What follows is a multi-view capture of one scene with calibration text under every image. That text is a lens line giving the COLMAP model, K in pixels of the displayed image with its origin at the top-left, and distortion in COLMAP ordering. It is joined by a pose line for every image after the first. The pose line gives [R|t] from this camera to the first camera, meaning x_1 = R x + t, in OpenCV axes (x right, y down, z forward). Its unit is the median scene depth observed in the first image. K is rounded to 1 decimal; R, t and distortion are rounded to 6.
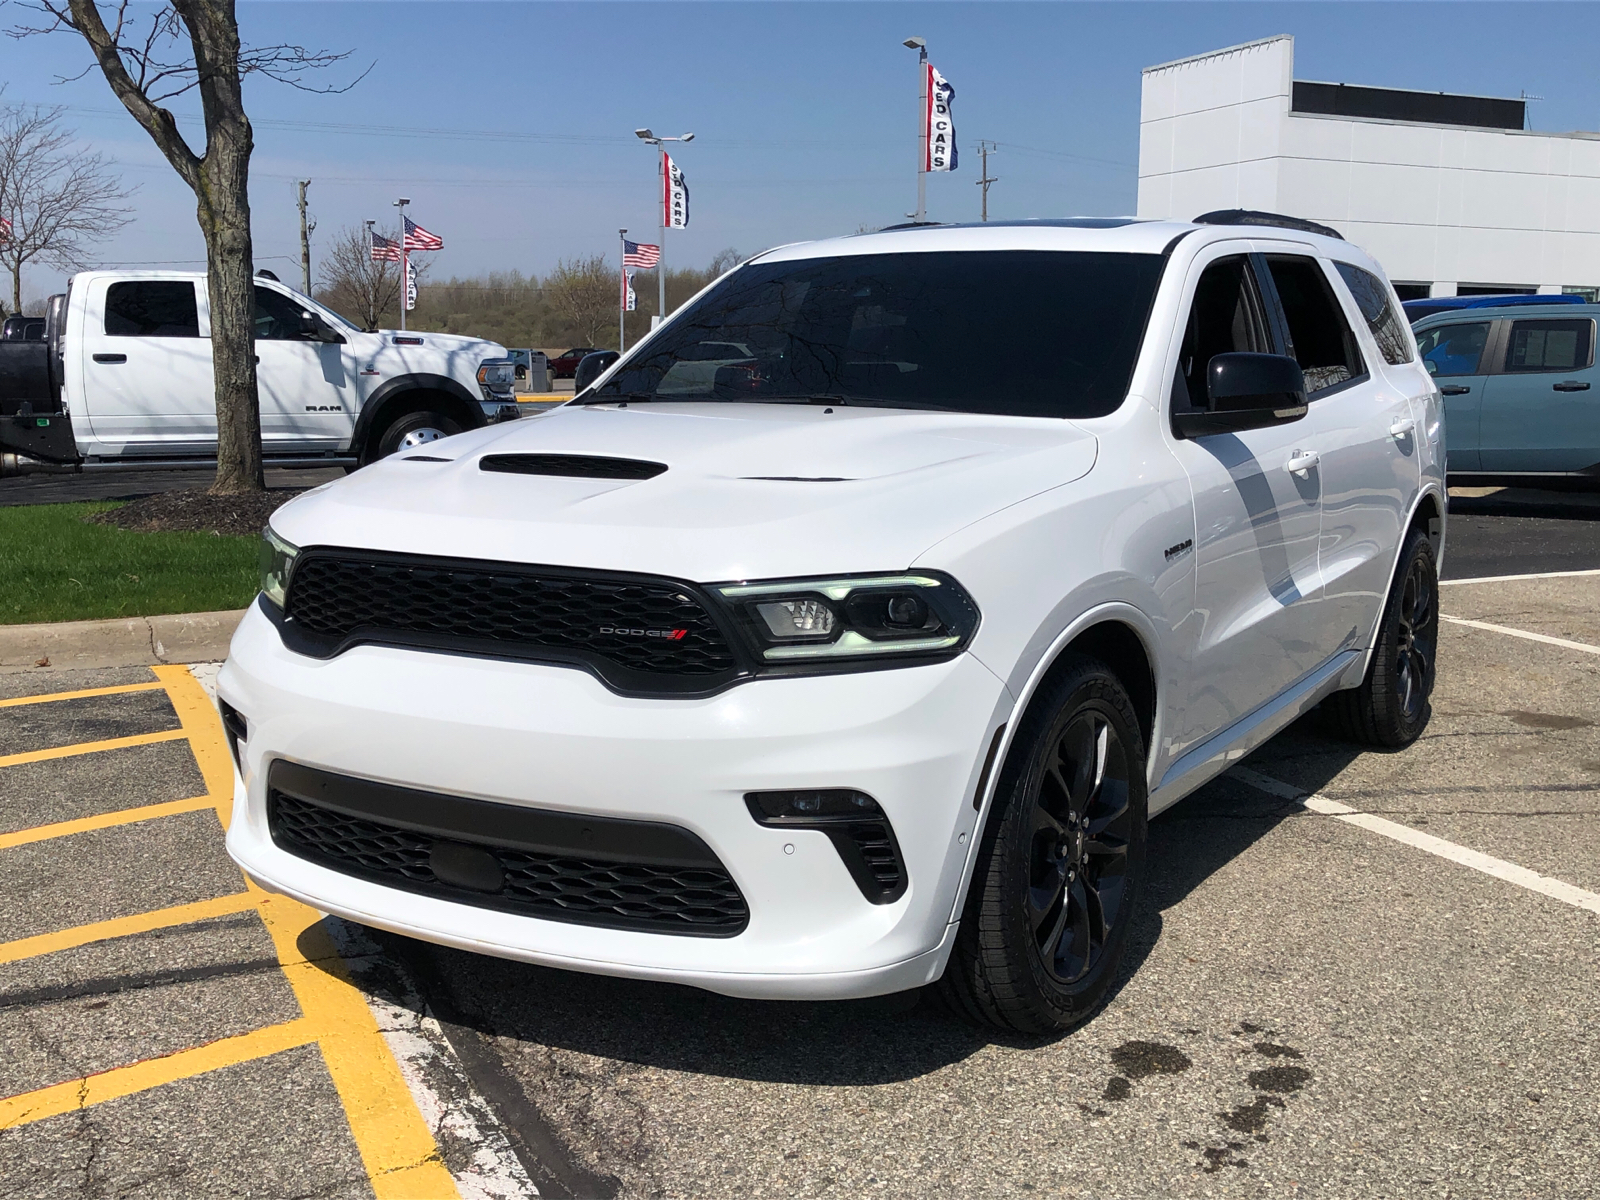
lens RADIAL K [[1745.1, 0, 796.7], [0, 1745.1, 598.0], [0, 0, 1]] dist [0.112674, -0.330975]
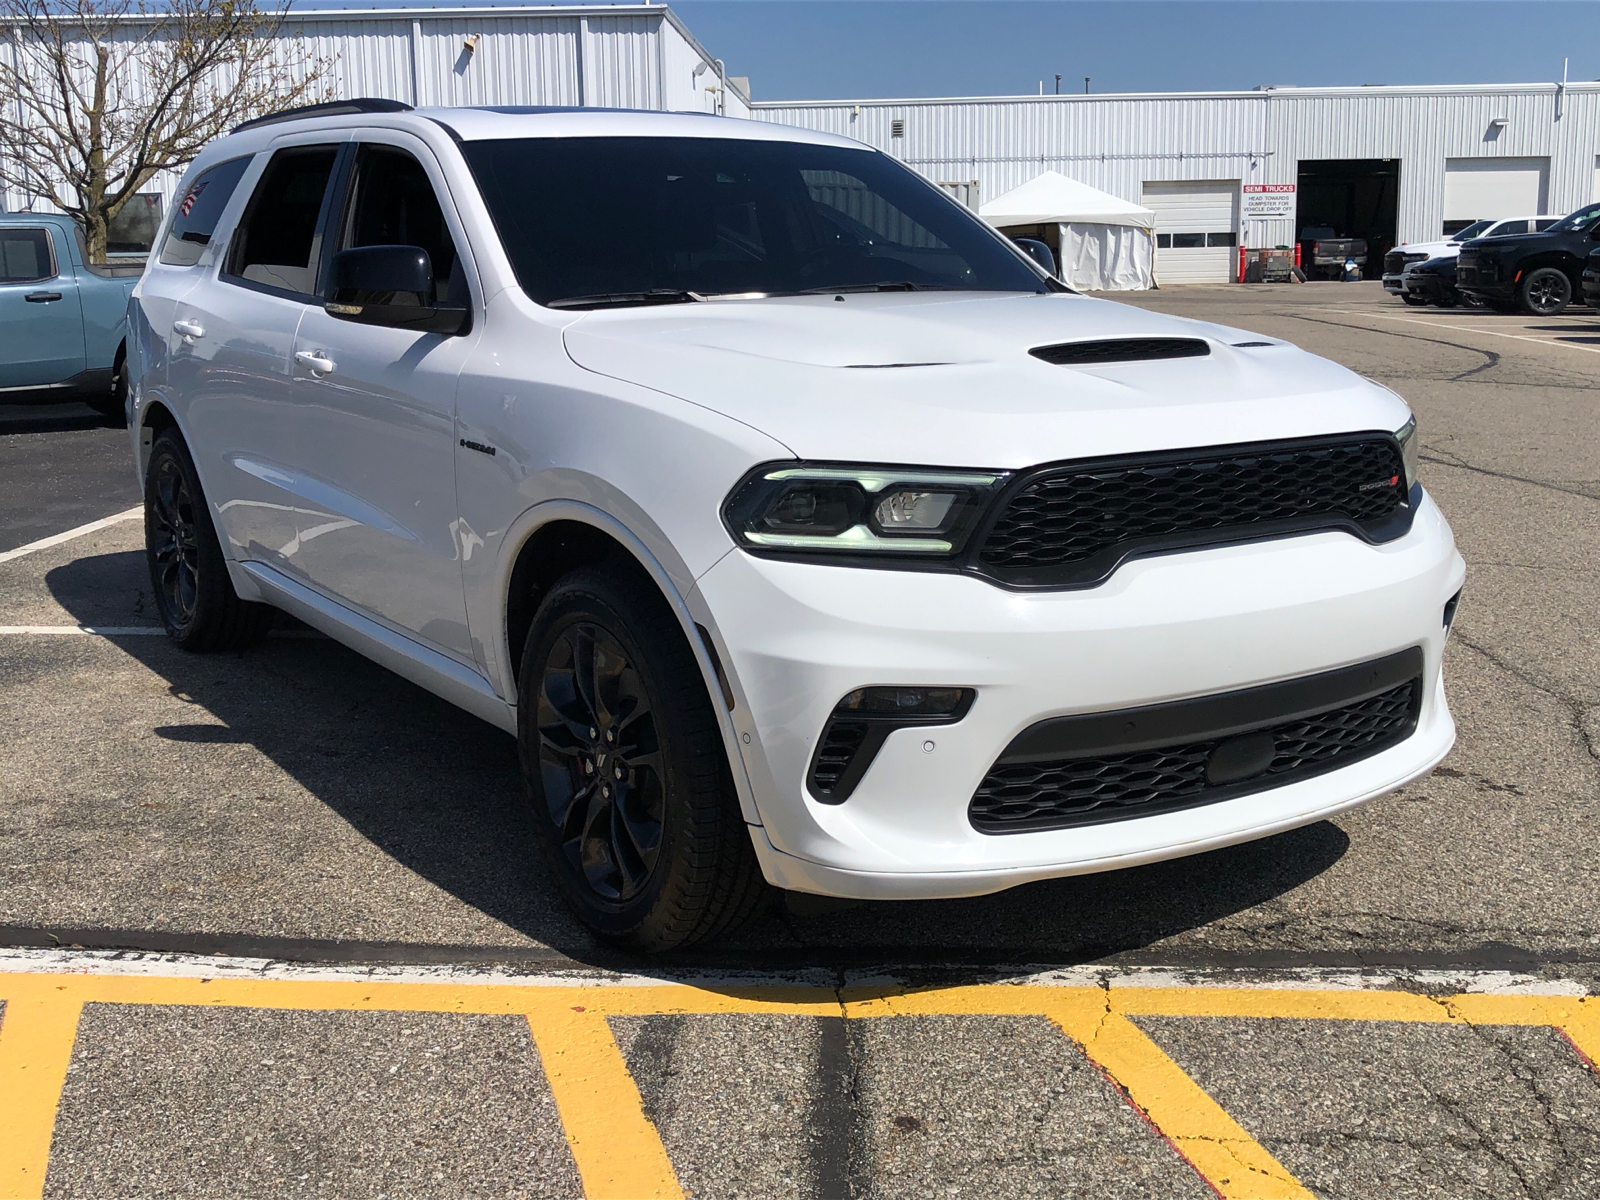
lens RADIAL K [[1752.5, 0, 790.5], [0, 1752.5, 598.7], [0, 0, 1]] dist [0.086321, -0.202824]
pose [[0.428709, -0.179255, 0.885481, -1.046689], [0.141300, 0.981360, 0.130254, -0.088112], [-0.892324, 0.069277, 0.446047, 0.710785]]
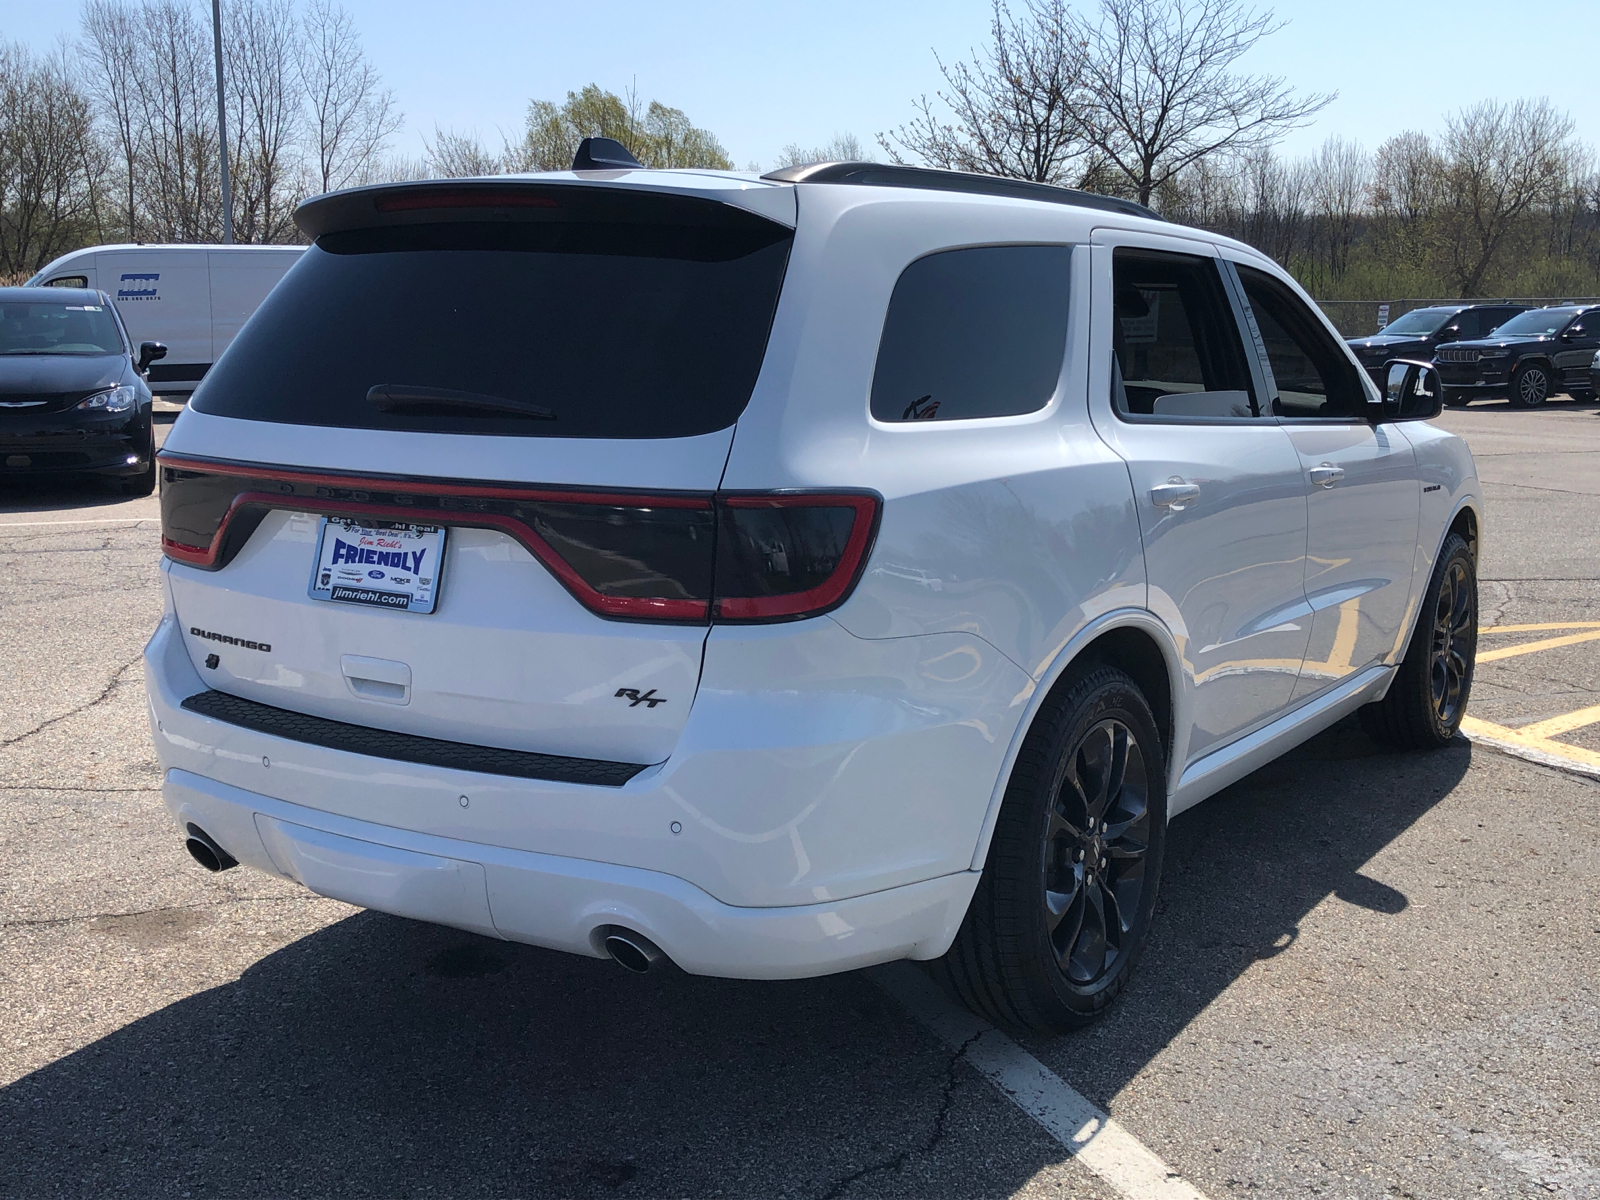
lens RADIAL K [[1752.5, 0, 790.5], [0, 1752.5, 598.7], [0, 0, 1]] dist [0.086321, -0.202824]
pose [[-0.998999, -0.010724, 0.043425, 0.279149], [0.003009, 0.952526, 0.304442, -0.448112], [-0.044628, 0.304267, -0.951541, 2.838919]]
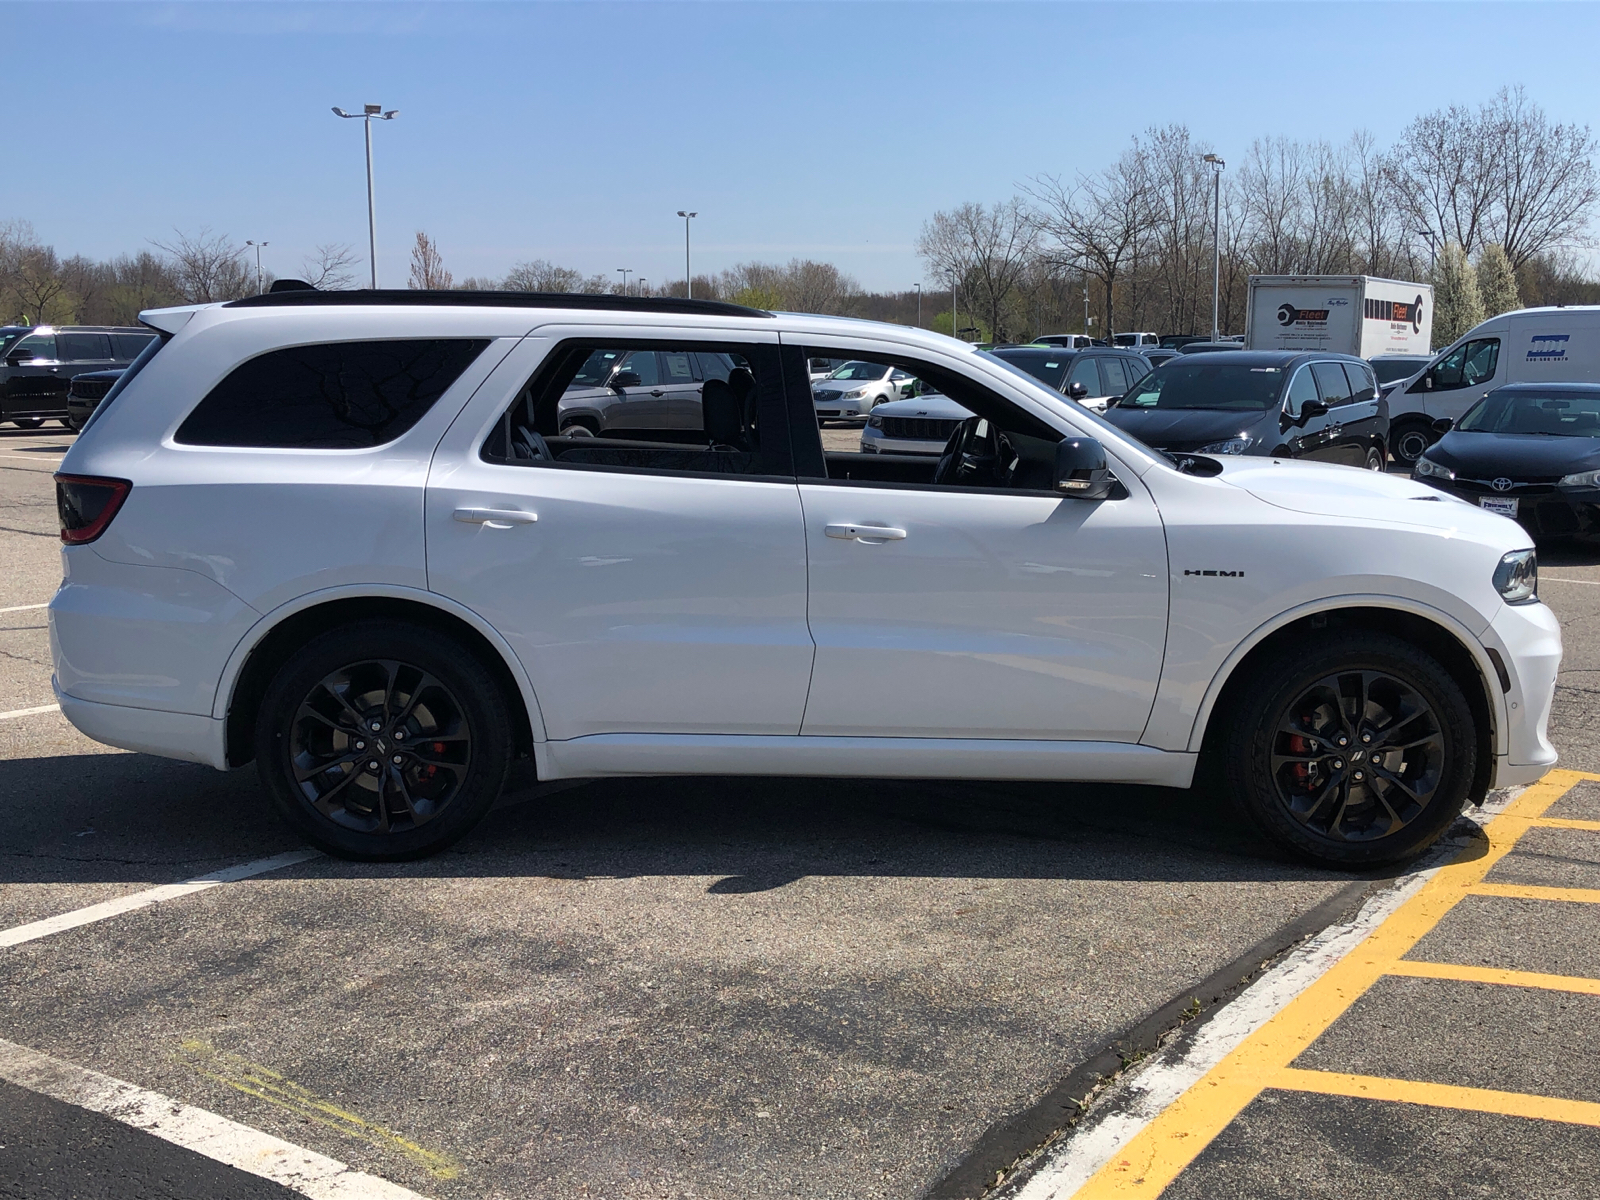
lens RADIAL K [[1745.1, 0, 796.7], [0, 1745.1, 598.0], [0, 0, 1]] dist [0.112674, -0.330975]
pose [[-0.541814, -0.117260, 0.832279, -1.250475], [0.117432, 0.969947, 0.213104, -0.401545], [-0.832255, 0.213198, -0.511761, 2.361819]]
